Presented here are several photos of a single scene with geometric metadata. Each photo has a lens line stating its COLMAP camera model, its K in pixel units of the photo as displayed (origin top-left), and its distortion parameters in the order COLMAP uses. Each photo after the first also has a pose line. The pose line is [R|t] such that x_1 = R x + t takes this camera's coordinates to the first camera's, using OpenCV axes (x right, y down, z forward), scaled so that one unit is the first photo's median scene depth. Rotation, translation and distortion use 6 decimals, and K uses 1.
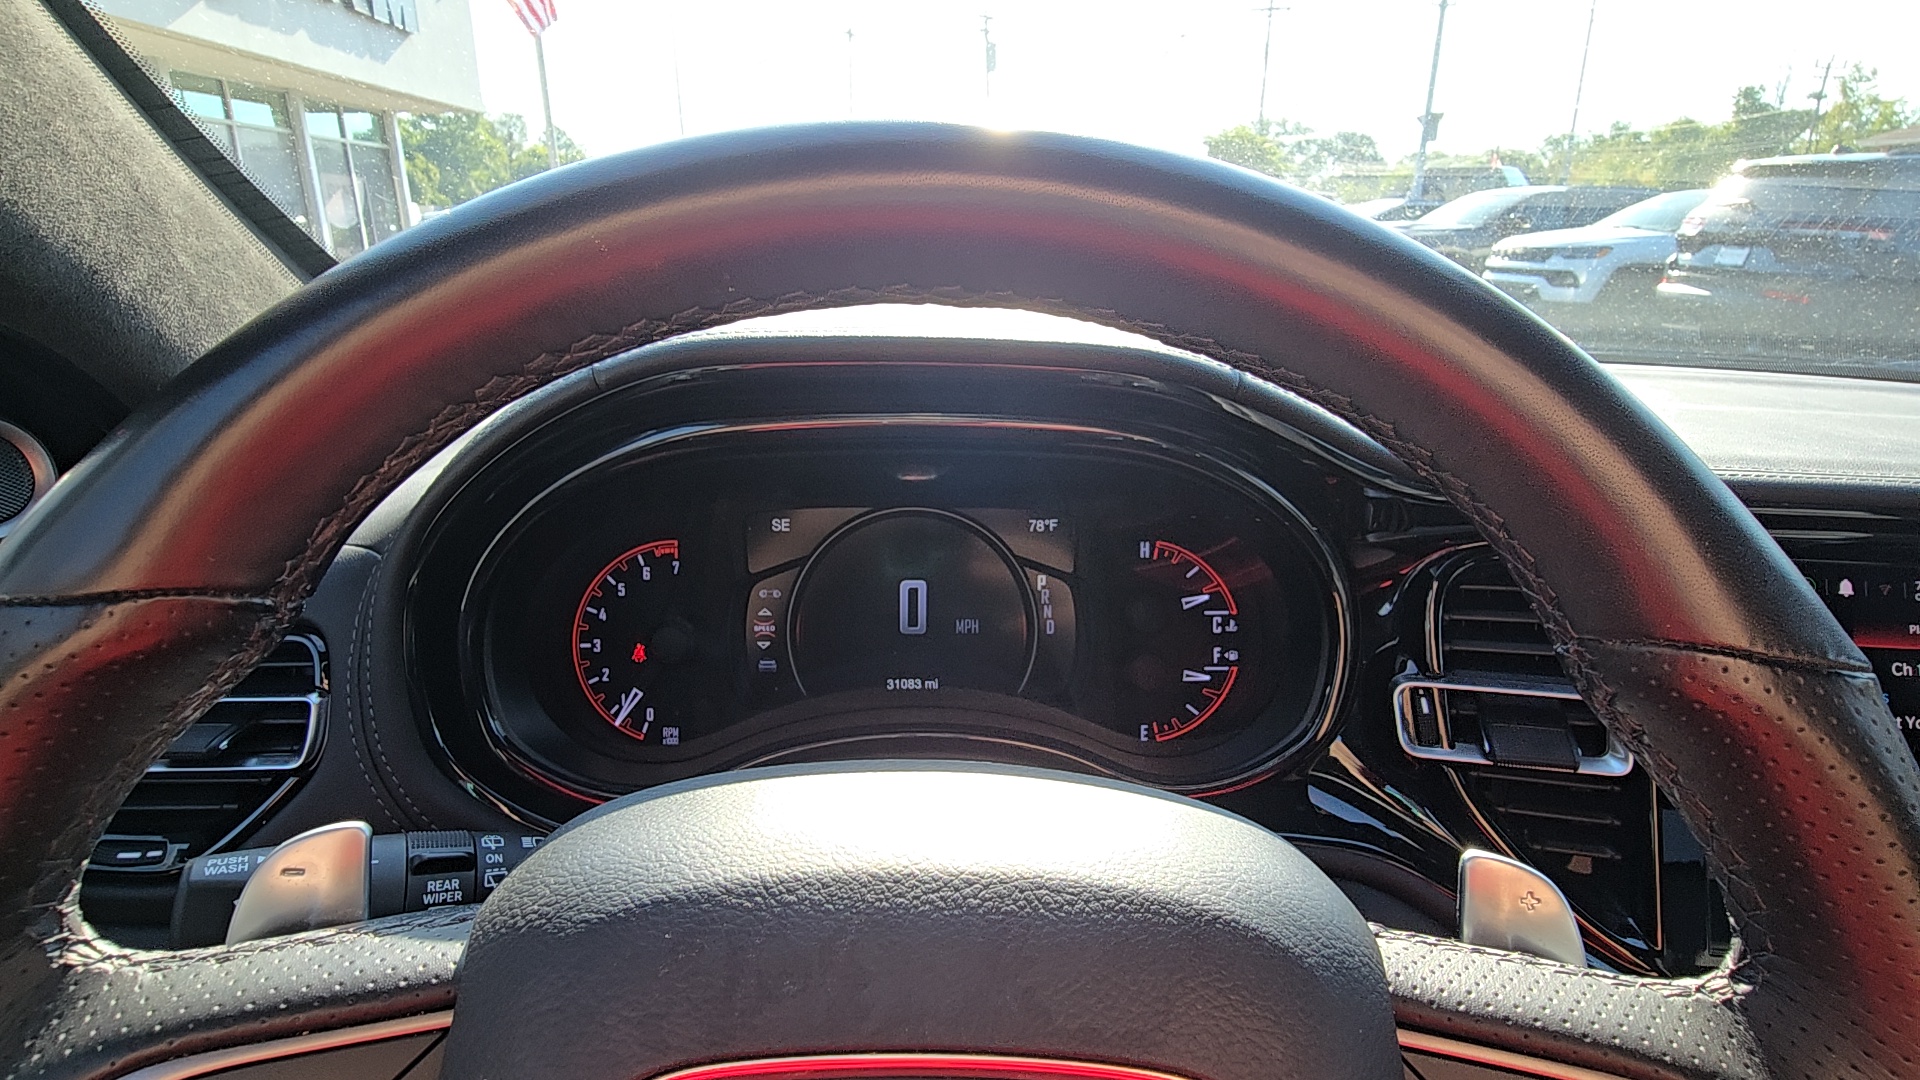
lens RADIAL K [[967.0, 0, 951.1], [0, 967.0, 544.5], [0, 0, 1]] dist [0.002095, -0.001713]
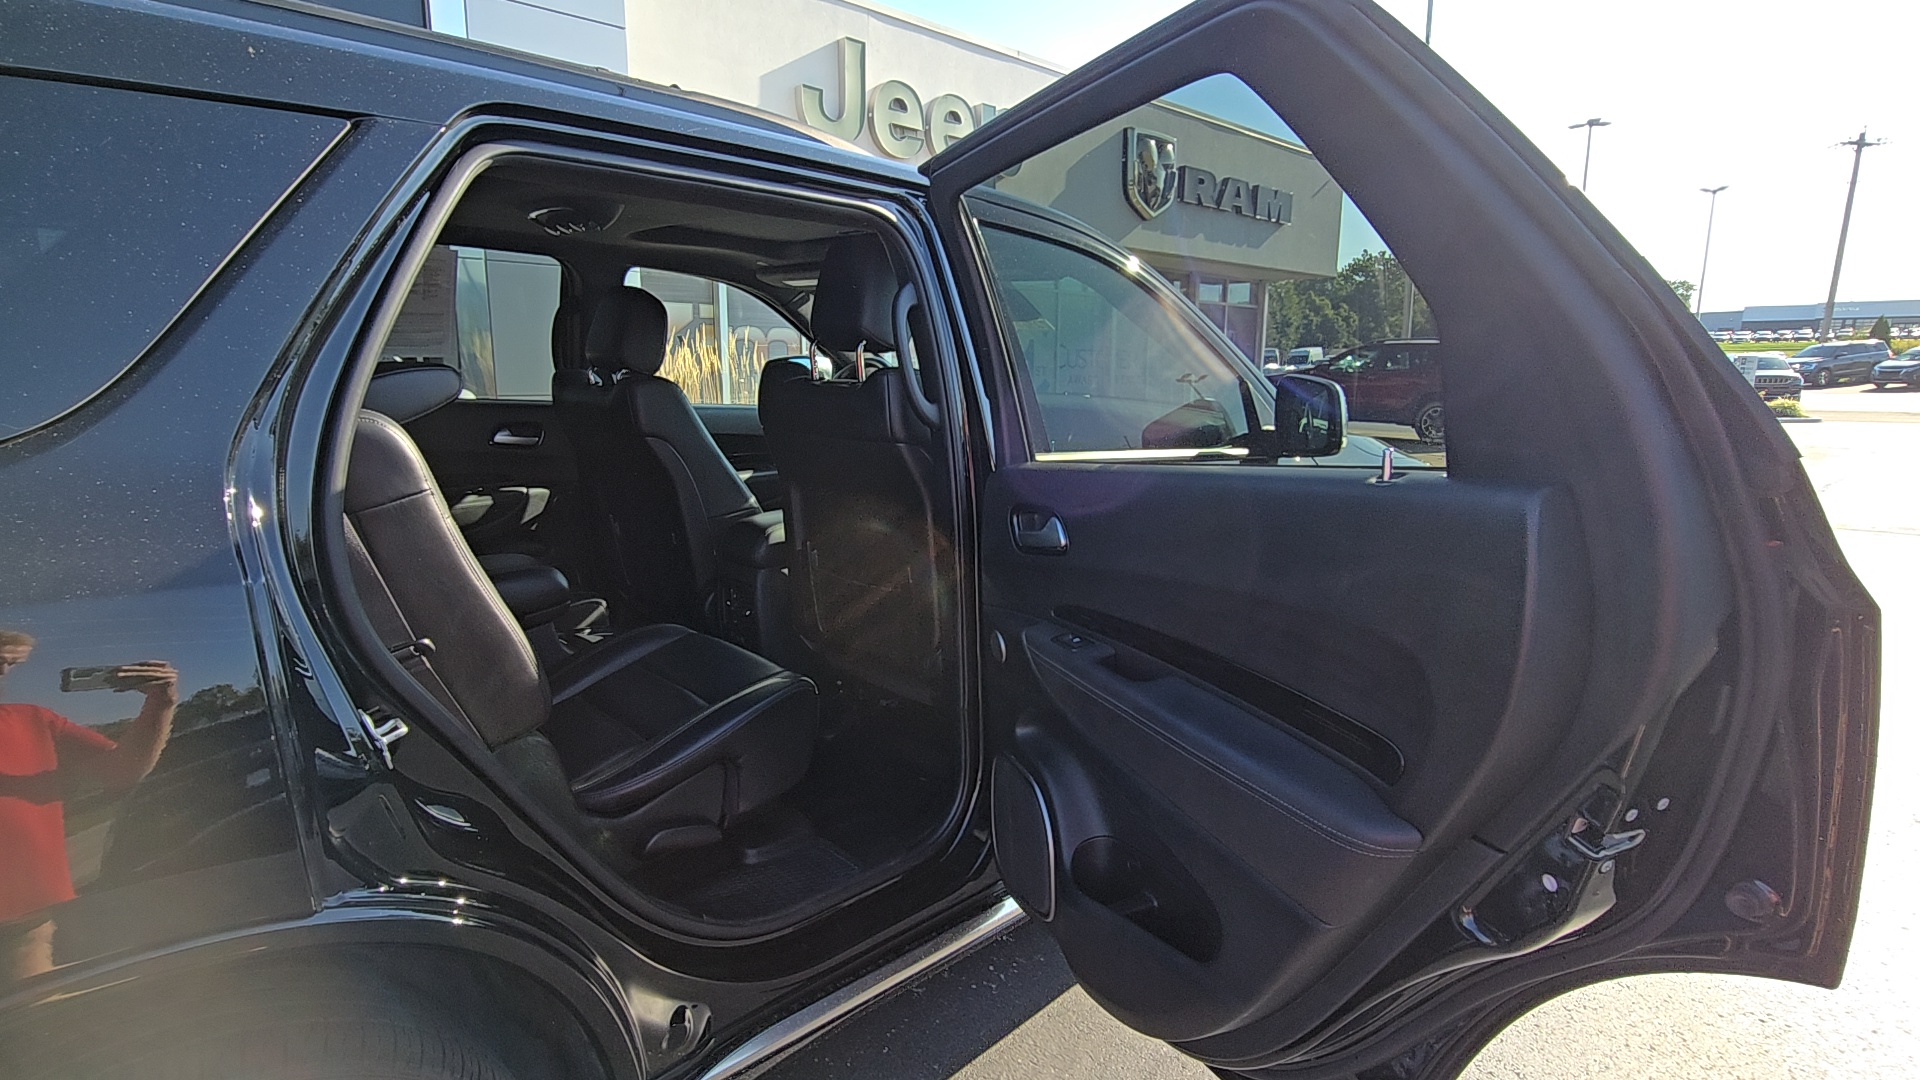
lens RADIAL K [[967.0, 0, 952.7], [0, 967.0, 543.3], [0, 0, 1]] dist [0.002095, -0.001713]
pose [[0.659639, 0.141072, -0.738224, 0.105516], [-0.241012, 0.970059, -0.029981, 0.022126], [0.711892, 0.197698, 0.673889, -0.068686]]
